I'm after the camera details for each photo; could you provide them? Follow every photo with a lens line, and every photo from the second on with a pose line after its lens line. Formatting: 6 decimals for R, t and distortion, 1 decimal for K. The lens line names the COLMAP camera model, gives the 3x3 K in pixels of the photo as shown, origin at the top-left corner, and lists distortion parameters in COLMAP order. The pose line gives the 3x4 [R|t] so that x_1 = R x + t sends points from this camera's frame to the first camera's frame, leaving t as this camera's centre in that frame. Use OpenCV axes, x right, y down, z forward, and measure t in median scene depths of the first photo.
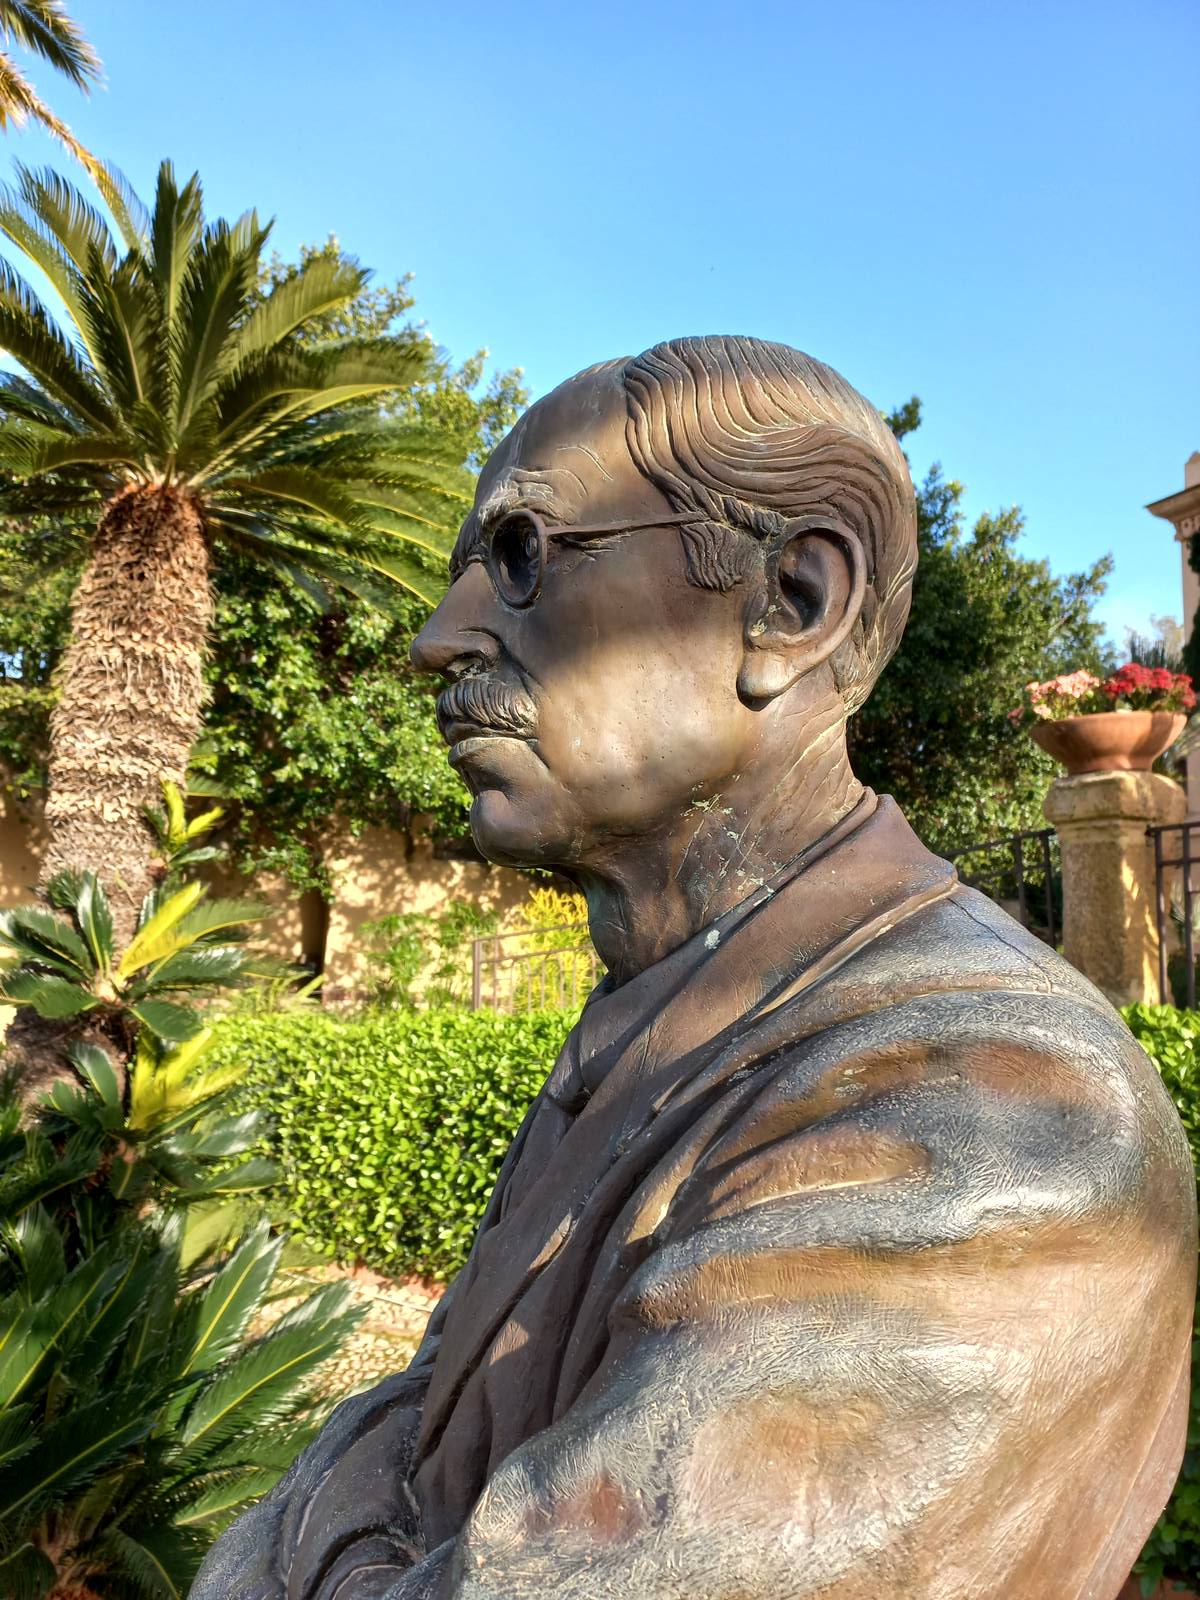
lens RADIAL K [[1191.4, 0, 601.8], [0, 1191.4, 788.5], [0, 0, 1]] dist [0.041397, 0.012219]
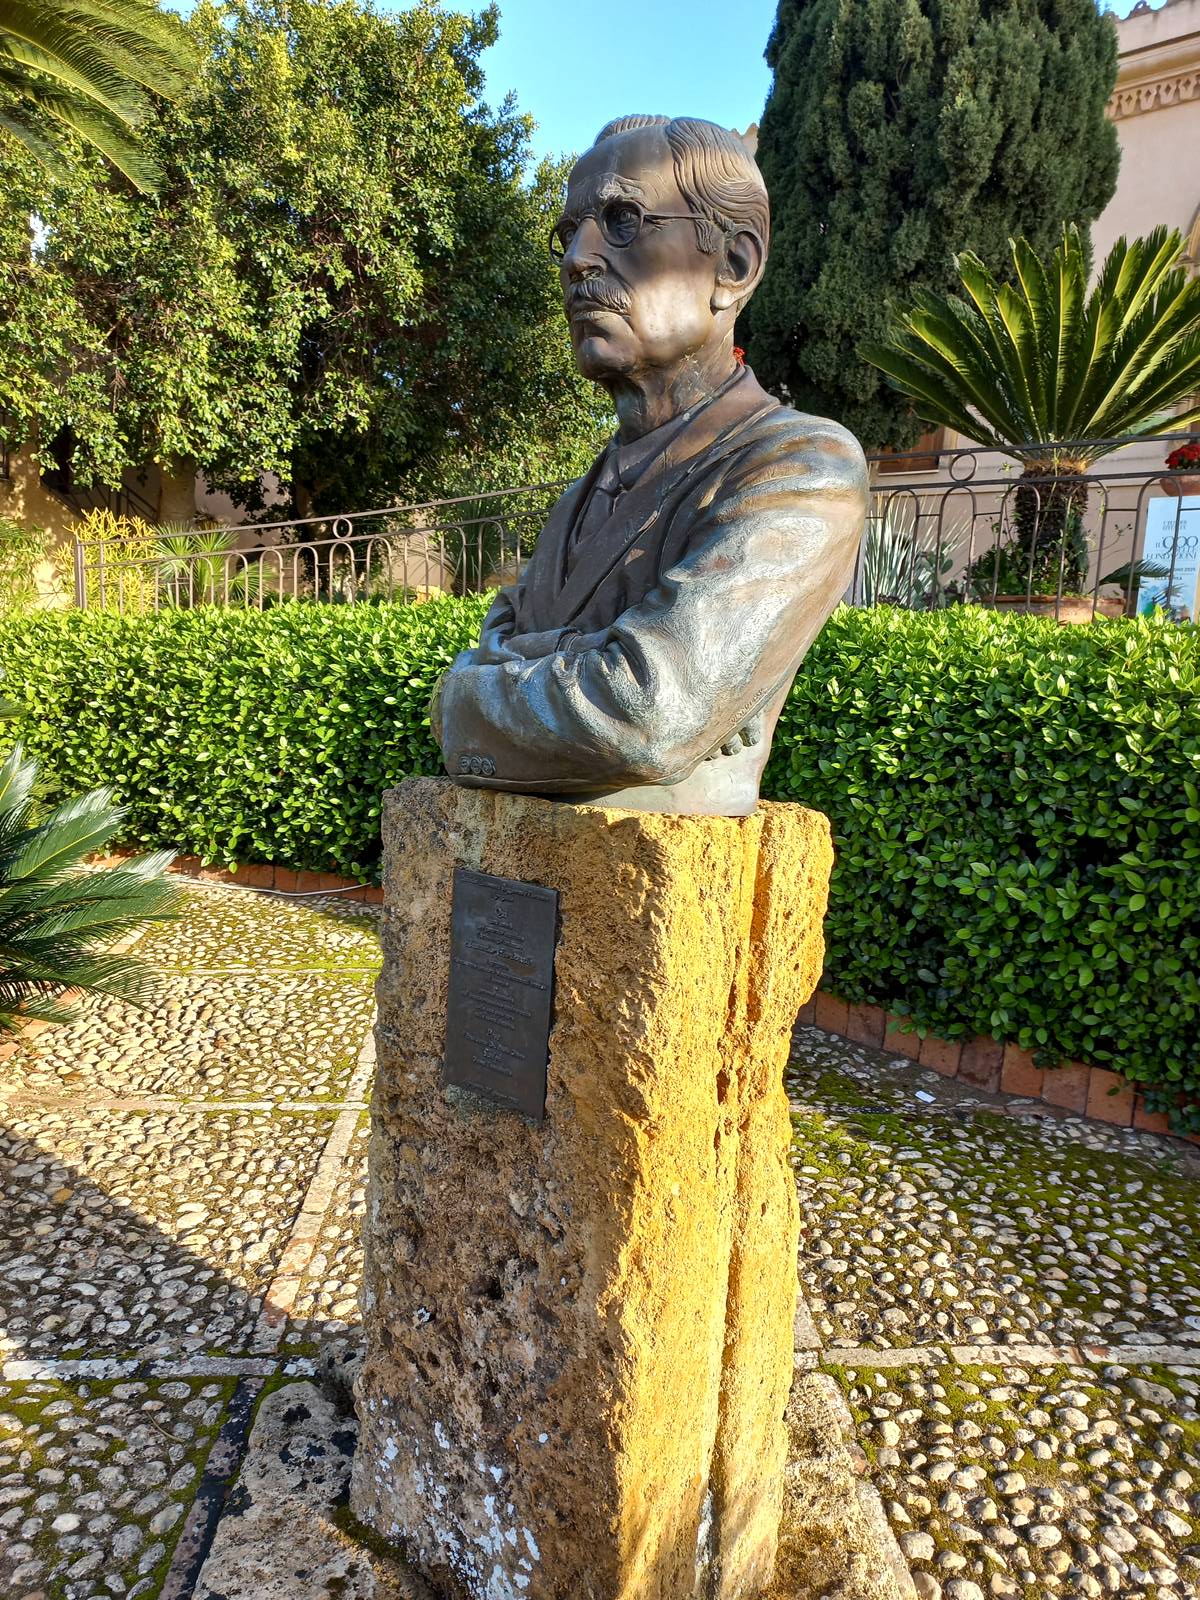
lens RADIAL K [[1191.4, 0, 598.8], [0, 1191.4, 812.3], [0, 0, 1]] dist [0.041397, 0.012219]
pose [[0.921482, -0.029650, 0.387287, -0.129979], [-0.085989, 0.956770, 0.277845, 0.029732], [-0.378782, -0.289332, 0.879097, -0.160032]]
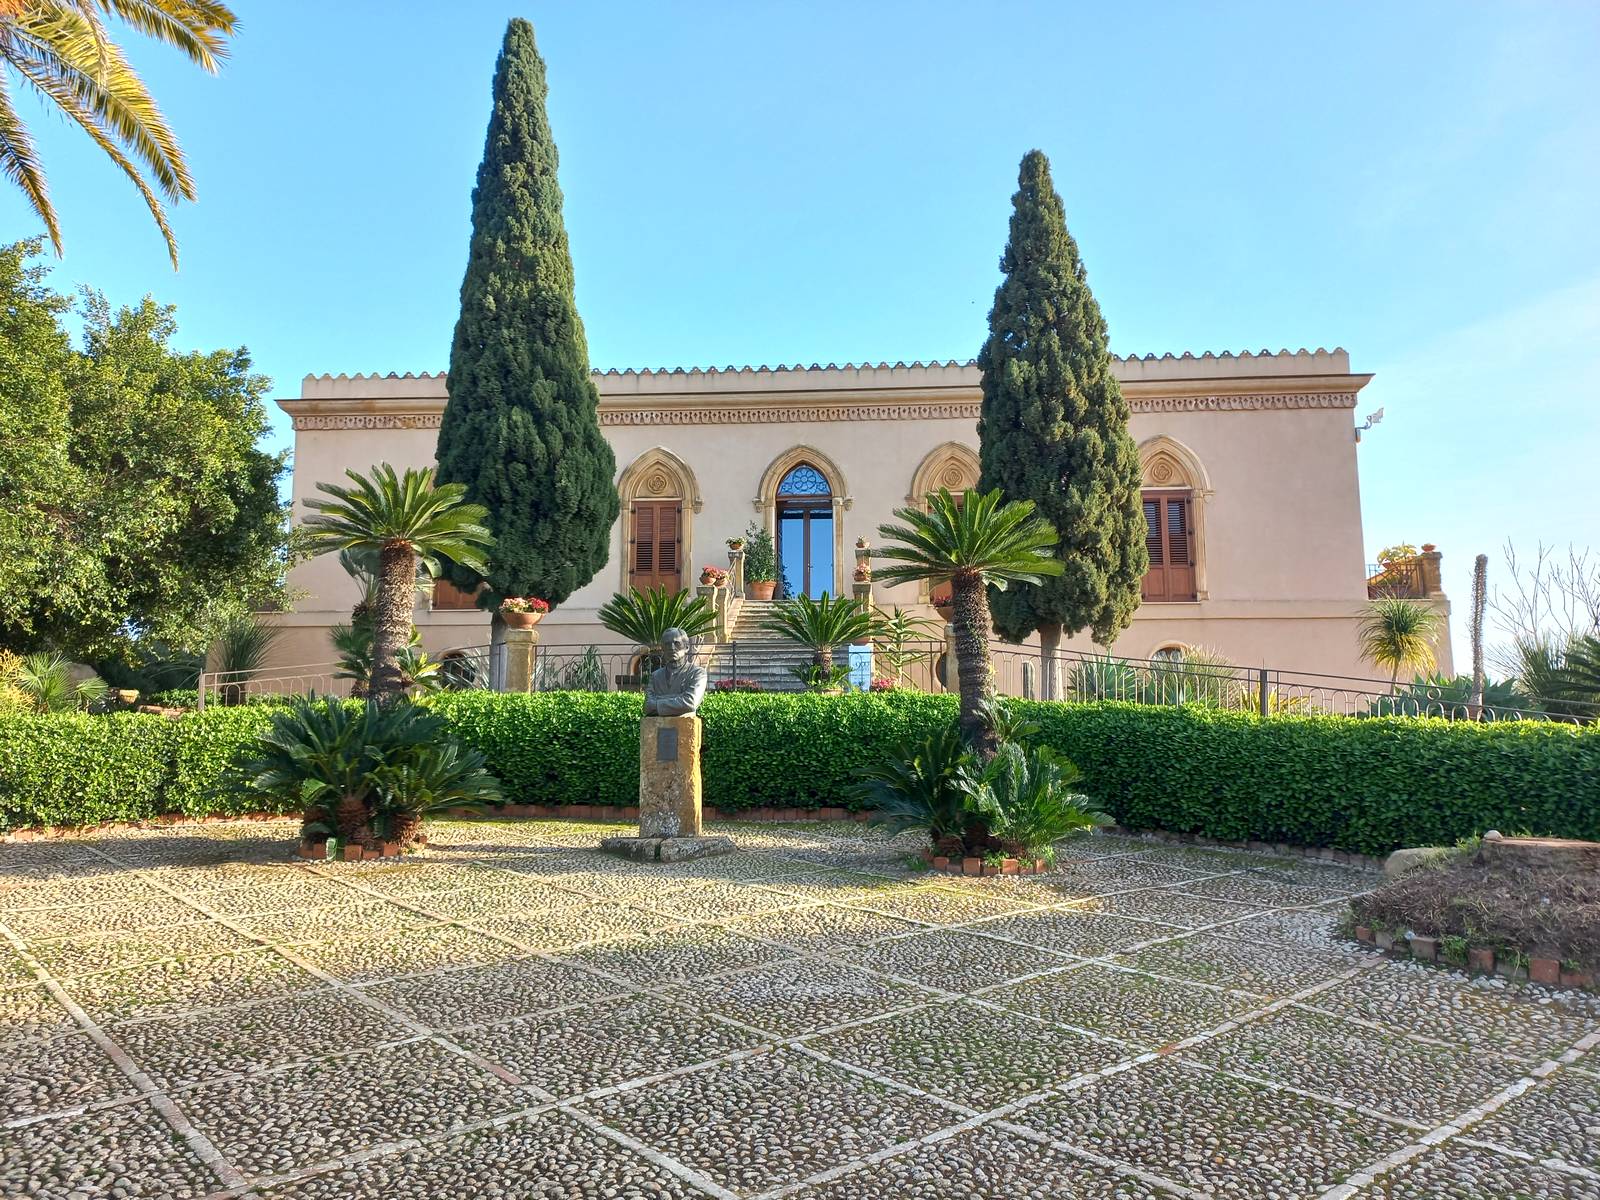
lens RADIAL K [[1191.4, 0, 800.1], [0, 1191.4, 601.2], [0, 0, 1]] dist [0.041397, 0.012219]
pose [[0.506955, 0.084176, 0.857853, -0.405423], [-0.108089, 0.993573, -0.033617, 0.016227], [-0.855169, -0.075682, 0.512795, -0.331283]]
